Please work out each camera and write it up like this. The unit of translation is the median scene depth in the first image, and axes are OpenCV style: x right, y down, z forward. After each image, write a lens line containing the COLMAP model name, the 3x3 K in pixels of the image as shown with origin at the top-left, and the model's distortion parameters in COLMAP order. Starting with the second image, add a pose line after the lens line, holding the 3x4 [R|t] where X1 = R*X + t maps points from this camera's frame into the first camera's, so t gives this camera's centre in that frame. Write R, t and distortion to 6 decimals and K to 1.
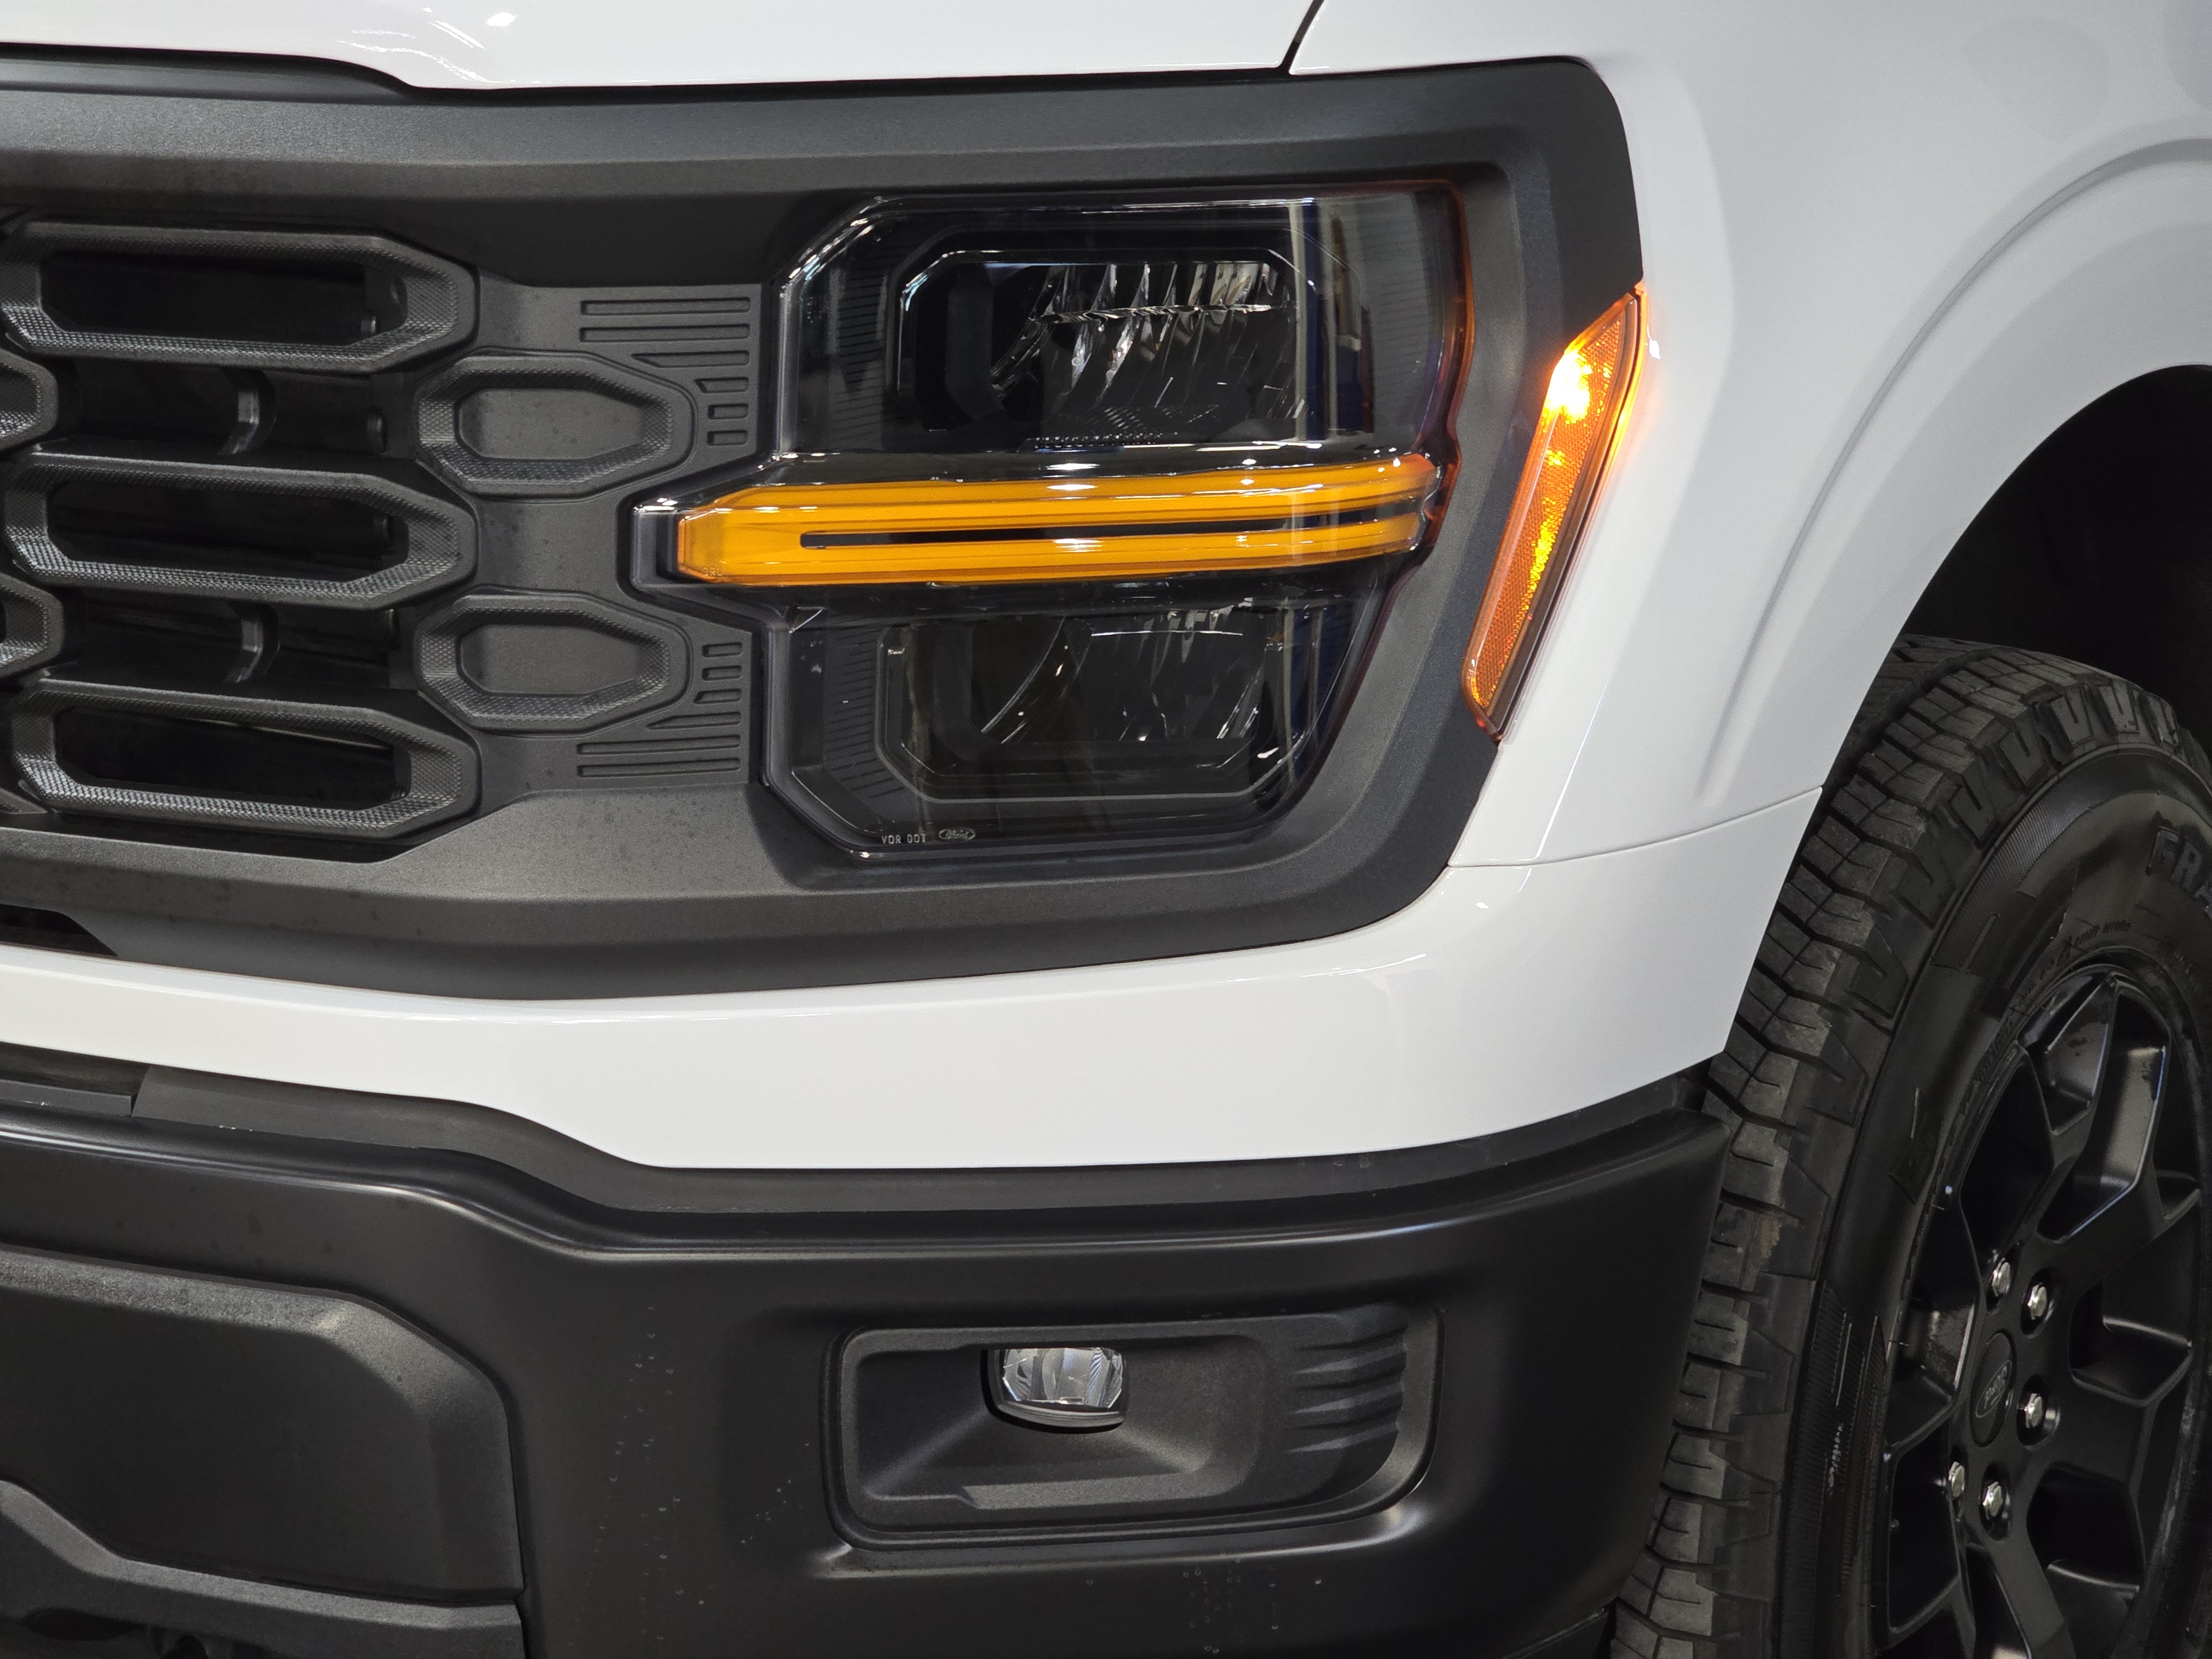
lens RADIAL K [[4262.7, 0, 1106.0], [0, 4262.7, 829.5], [0, 0, 1]] dist [-0.421701, 4.402977]
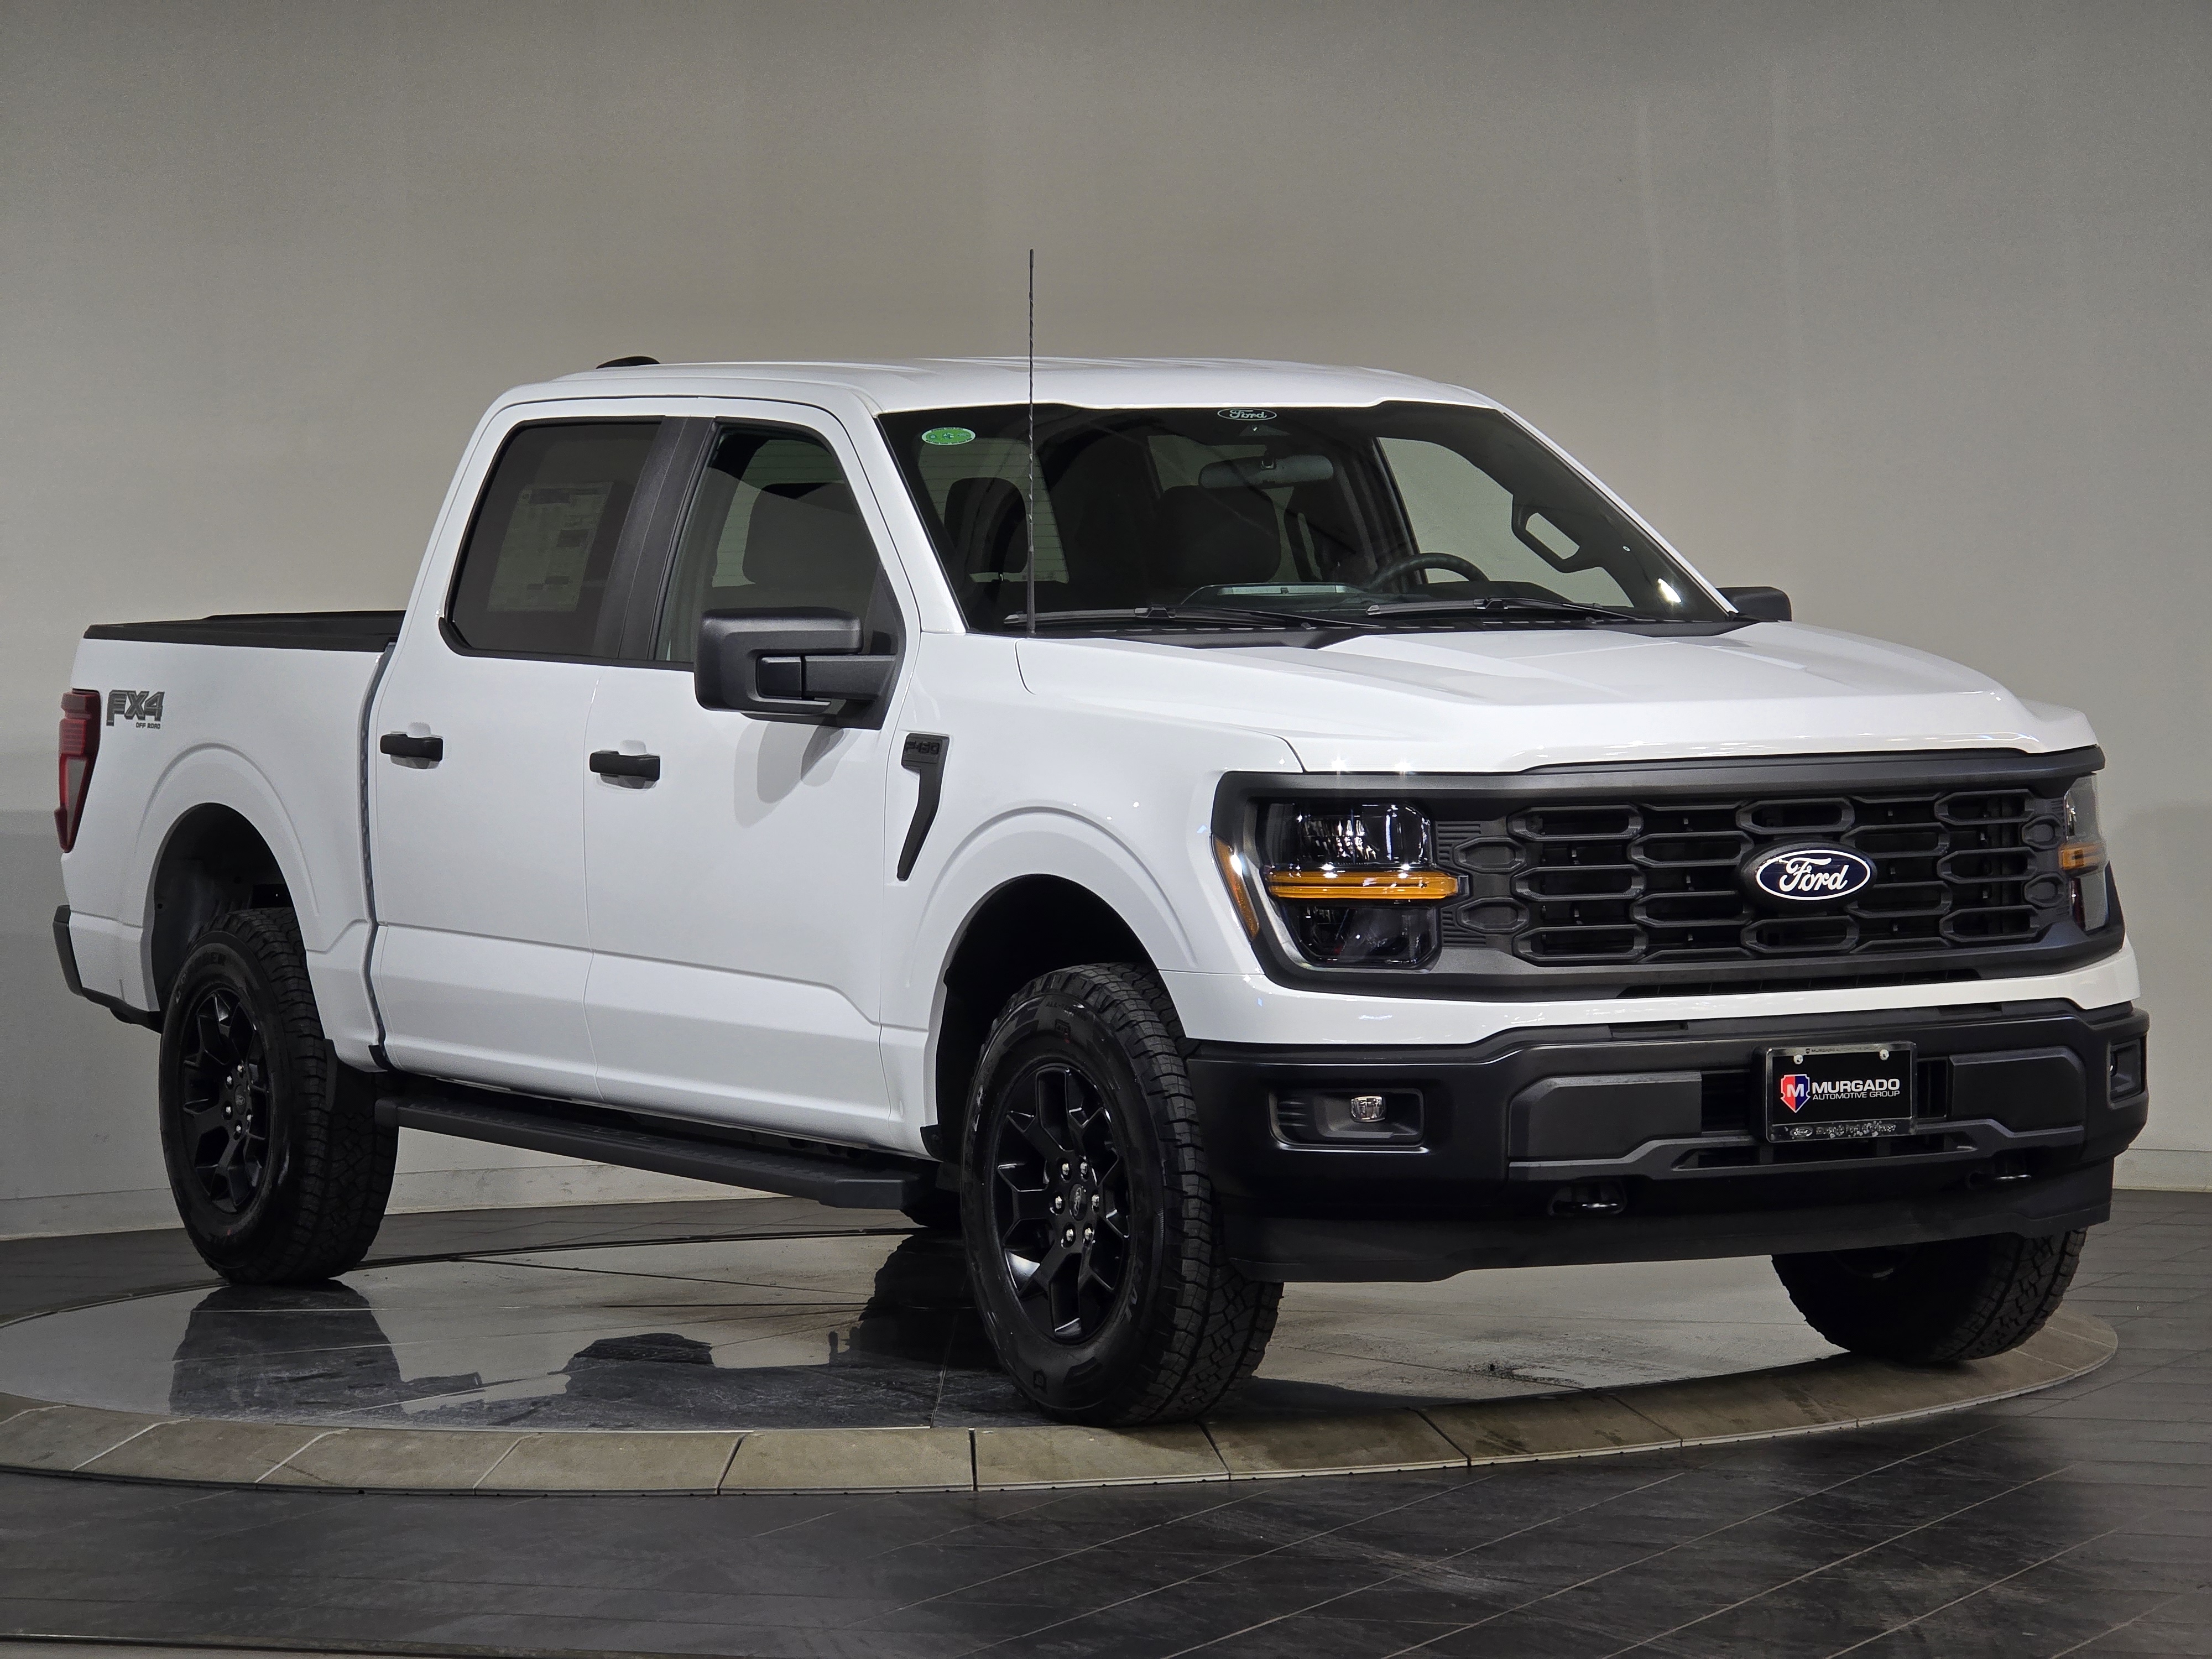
lens RADIAL K [[7330.5, 0, 1108.2], [0, 7330.5, 827.4], [0, 0, 1]] dist [0.372061, 0.778336]
pose [[0.455345, -0.035125, 0.889622, -6.761439], [0.227900, 0.970529, -0.078329, 0.248064], [-0.860652, 0.238412, 0.449930, -1.414990]]
